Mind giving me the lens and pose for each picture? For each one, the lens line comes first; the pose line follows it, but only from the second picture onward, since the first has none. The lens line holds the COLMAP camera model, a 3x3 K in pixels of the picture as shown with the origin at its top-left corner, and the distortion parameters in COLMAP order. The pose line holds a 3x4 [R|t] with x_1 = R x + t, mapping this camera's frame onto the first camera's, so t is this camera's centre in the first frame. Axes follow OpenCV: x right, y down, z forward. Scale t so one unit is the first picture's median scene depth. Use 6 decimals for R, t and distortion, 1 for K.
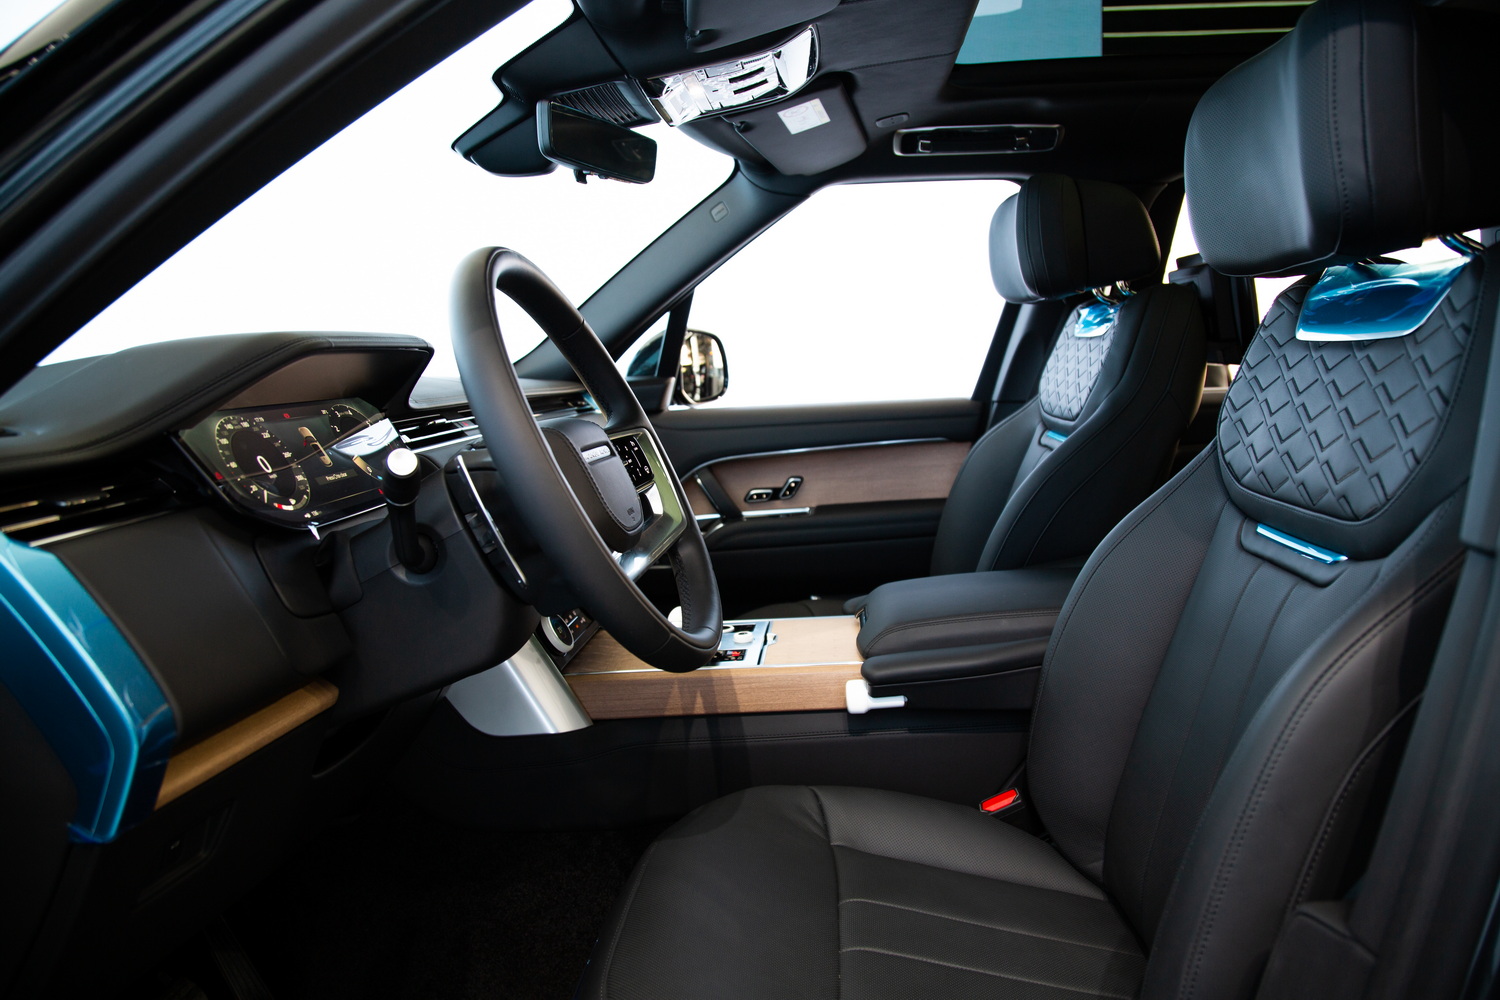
lens RADIAL K [[1013.7, 0, 750.0], [0, 1013.7, 500.0], [0, 0, 1]] dist [-0.130438, 0.088808]
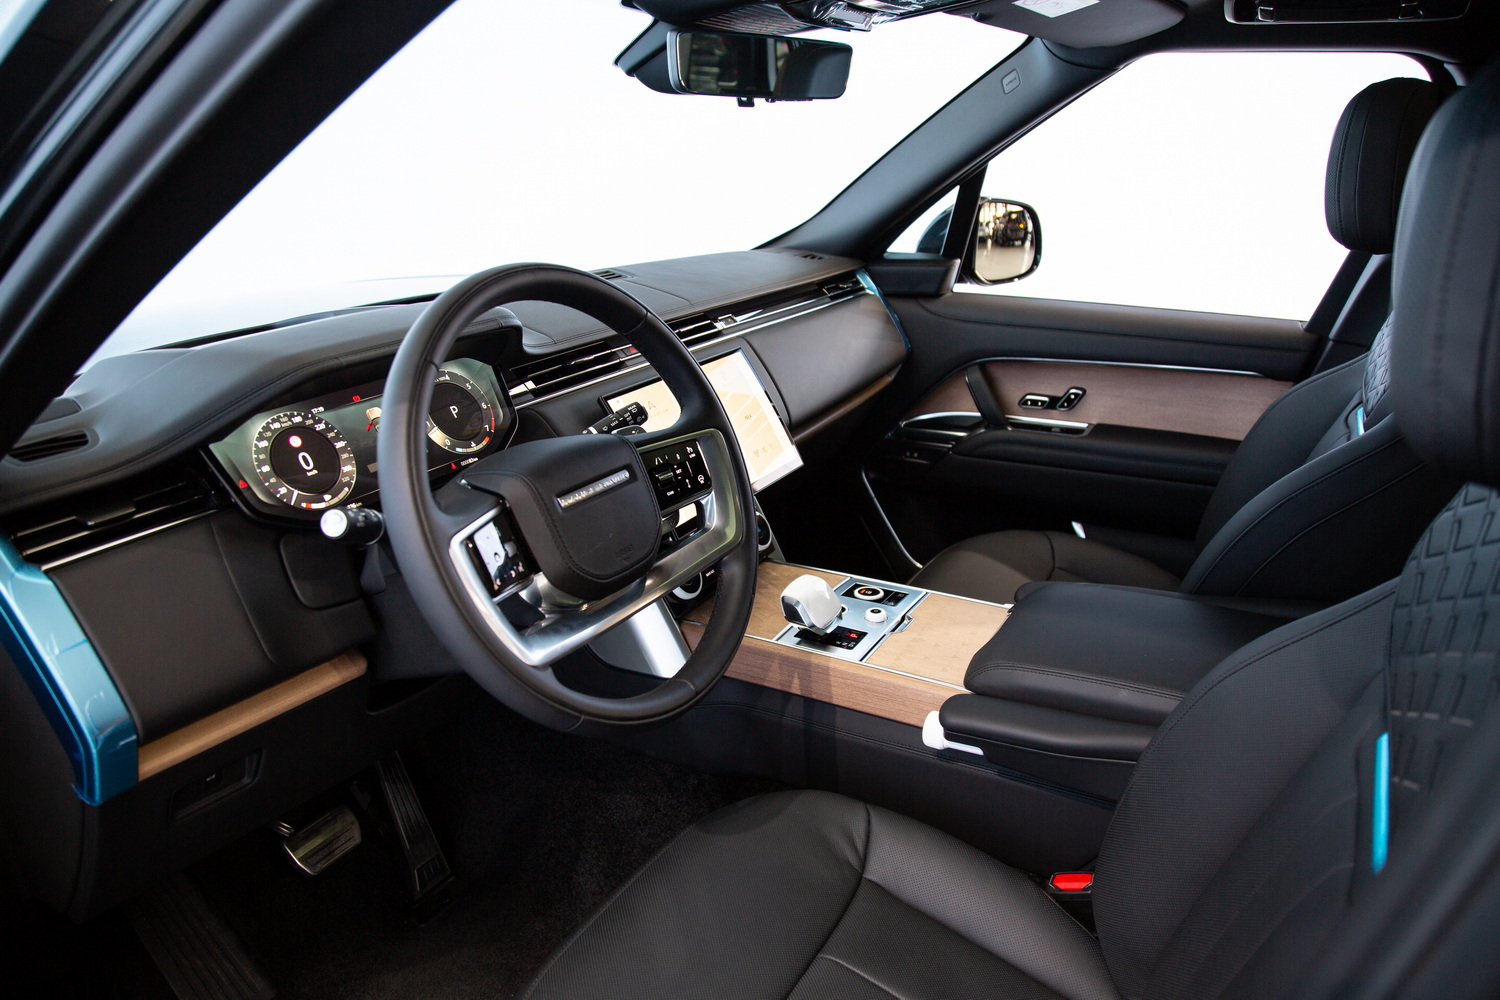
lens RADIAL K [[1013.7, 0, 750.0], [0, 1013.7, 500.0], [0, 0, 1]] dist [-0.130438, 0.088808]
pose [[0.900192, 0.186015, -0.393768, 0.260209], [-0.090913, 0.964534, 0.247807, -0.206737], [0.425898, -0.187275, 0.885177, 0.152100]]
